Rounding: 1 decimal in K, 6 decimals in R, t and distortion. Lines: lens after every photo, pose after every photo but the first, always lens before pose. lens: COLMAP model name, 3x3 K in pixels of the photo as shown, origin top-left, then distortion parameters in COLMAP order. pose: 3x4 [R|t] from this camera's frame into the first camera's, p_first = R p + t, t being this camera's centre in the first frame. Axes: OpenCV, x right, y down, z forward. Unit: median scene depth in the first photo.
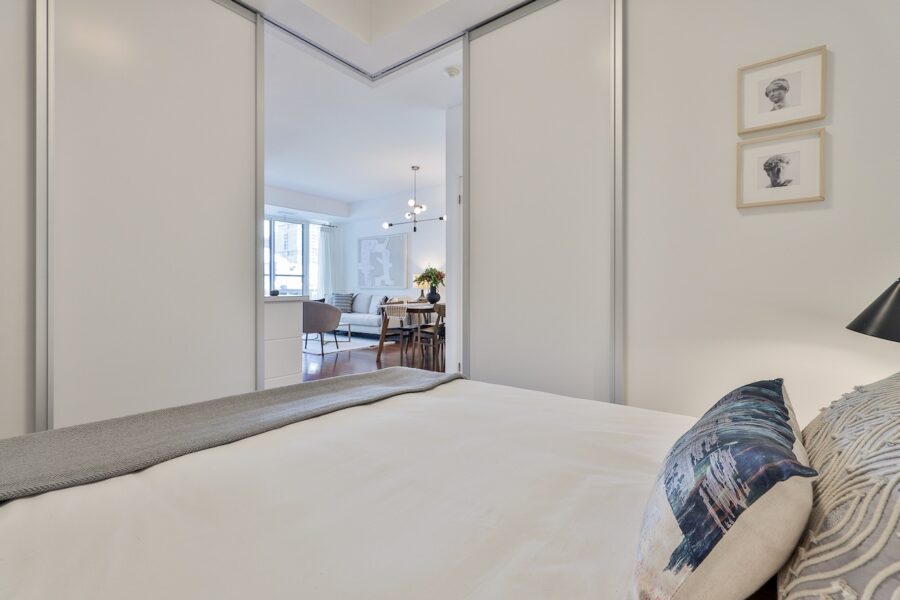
lens RADIAL K [[406.0, 0, 449.1], [0, 406.0, 285.7], [0, 0, 1]] dist [-0.000830, 0.000307]
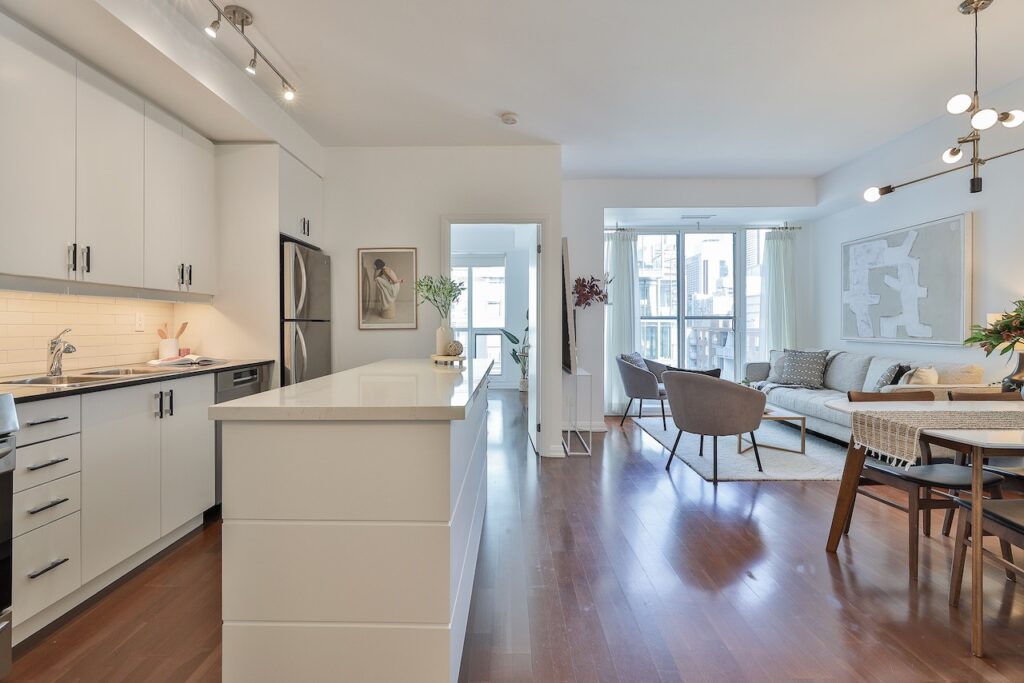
lens RADIAL K [[461.9, 0, 511.0], [0, 461.9, 325.2], [0, 0, 1]] dist [-0.000830, 0.000307]
pose [[0.591305, -0.000314, -0.806448, -0.001835], [0.006071, 0.999973, 0.004061, -0.018782], [0.806425, -0.007297, 0.591291, 0.331668]]
